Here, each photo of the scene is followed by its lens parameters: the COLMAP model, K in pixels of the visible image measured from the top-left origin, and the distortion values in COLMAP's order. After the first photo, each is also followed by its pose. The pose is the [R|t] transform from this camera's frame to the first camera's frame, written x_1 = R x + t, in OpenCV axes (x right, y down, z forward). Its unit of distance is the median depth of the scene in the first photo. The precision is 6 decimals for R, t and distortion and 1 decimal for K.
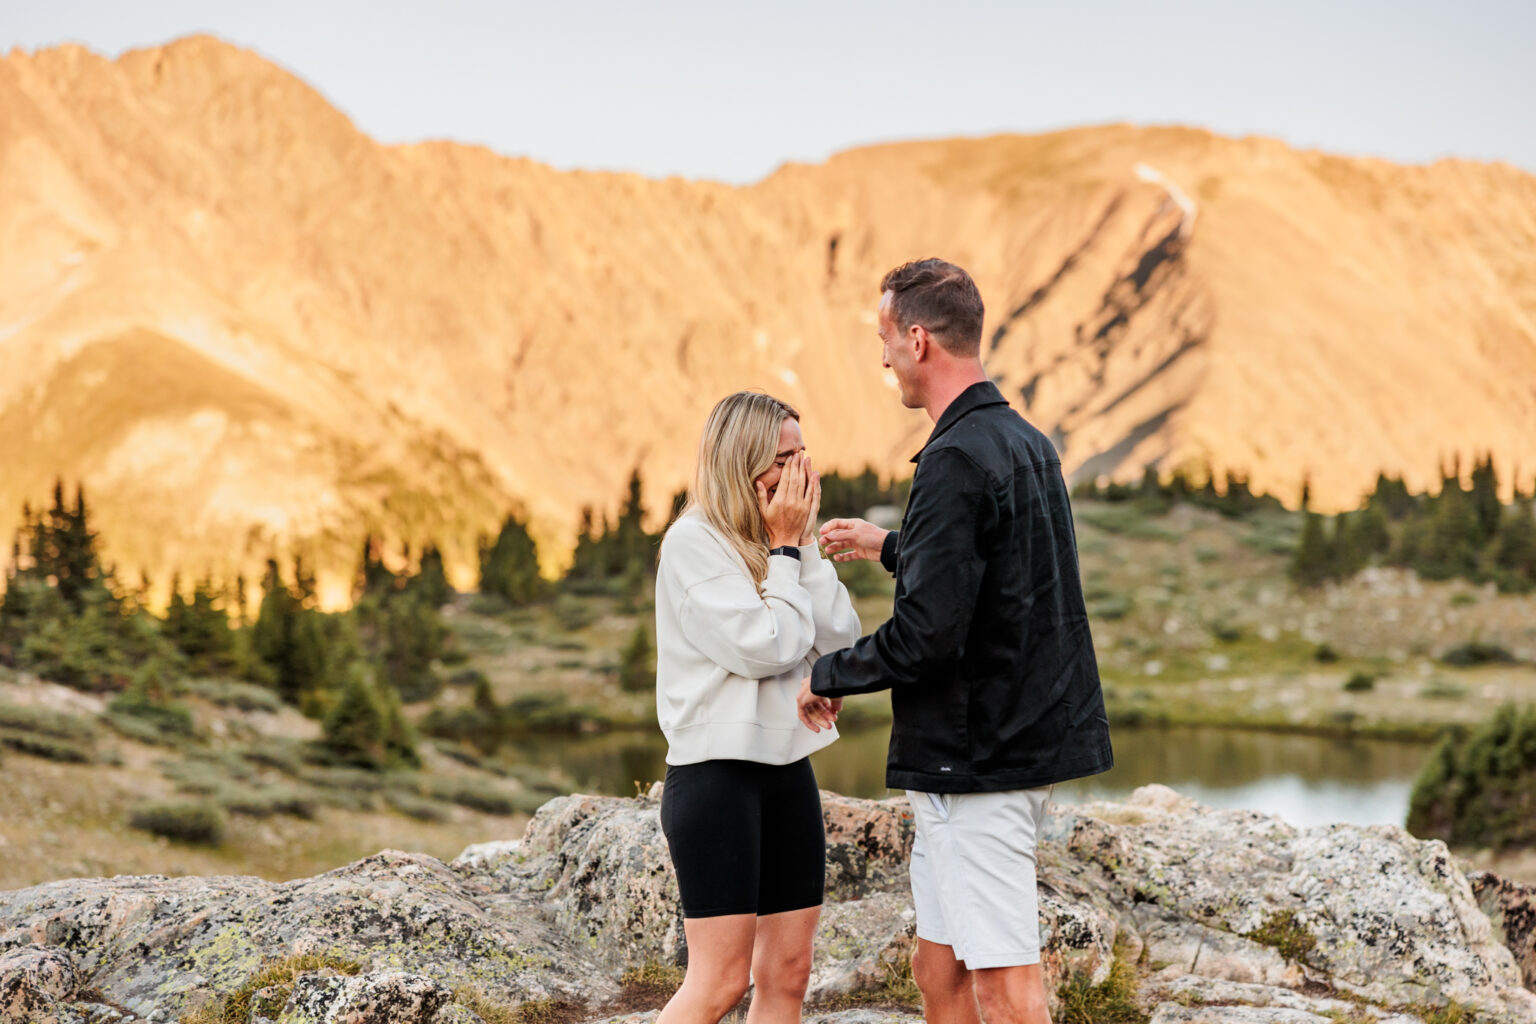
lens RADIAL K [[3085.8, 0, 804.3], [0, 3085.8, 584.9], [0, 0, 1]] dist [0.032777, -0.051922]
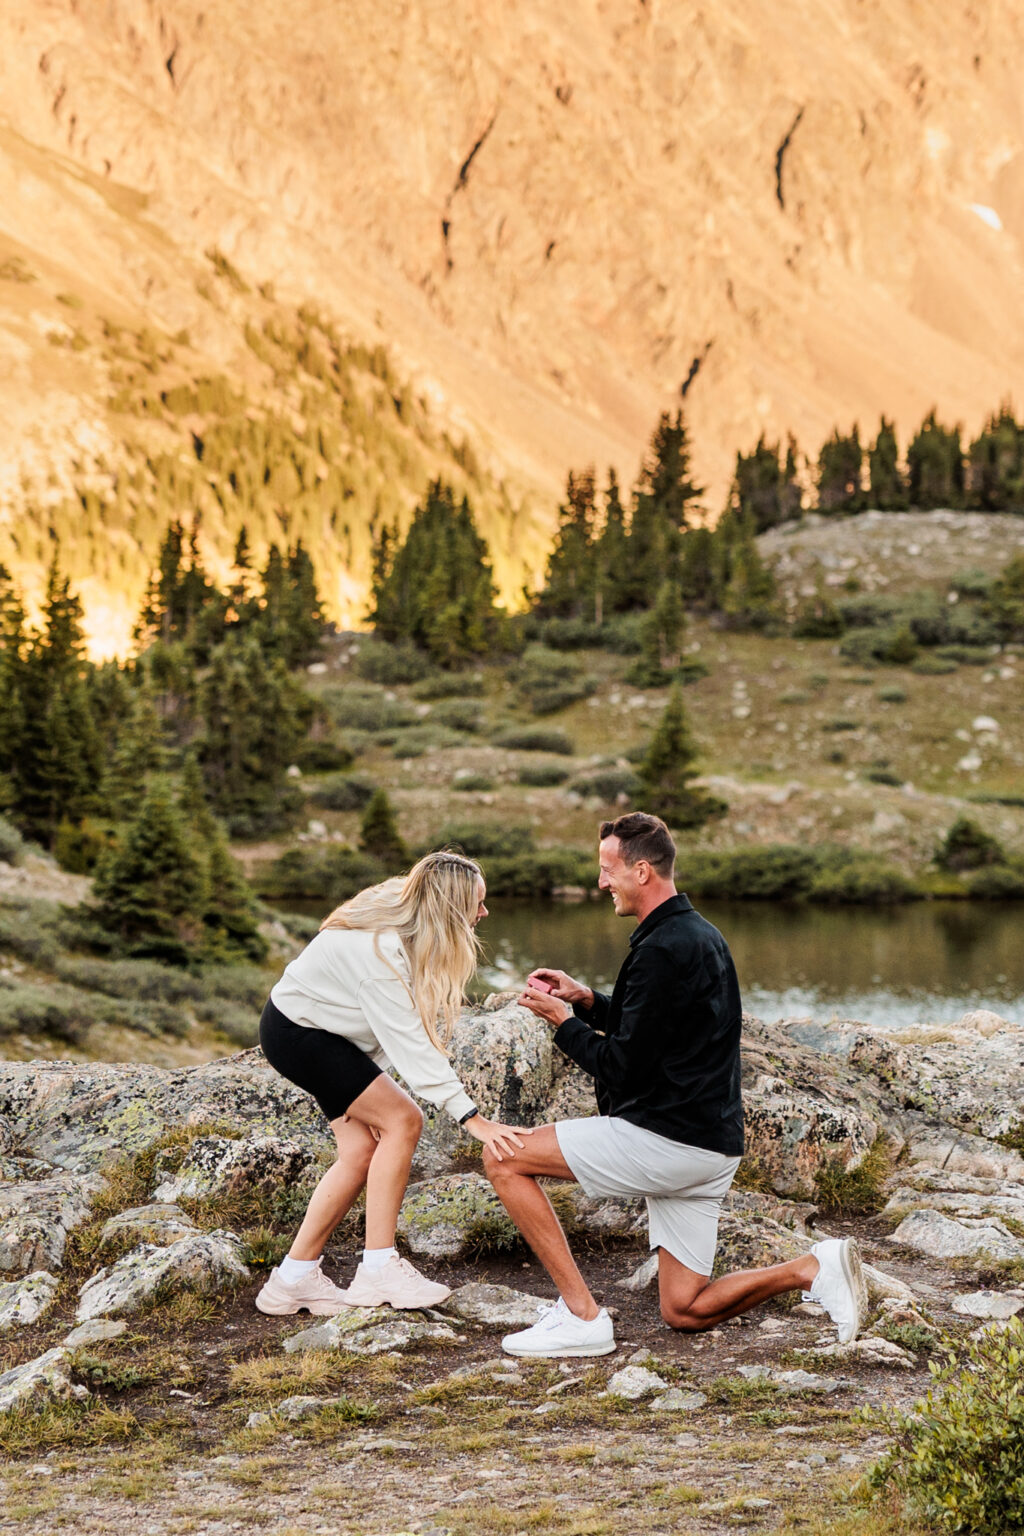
lens RADIAL K [[6084.6, 0, 512.0], [0, 6084.6, 768.0], [0, 0, 1]] dist [0.113511, -2.894019]
pose [[0.996301, 0.024481, -0.082371, 0.146560], [-0.022346, 0.999393, 0.026743, -0.082872], [0.082976, -0.024803, 0.996243, -1.286787]]
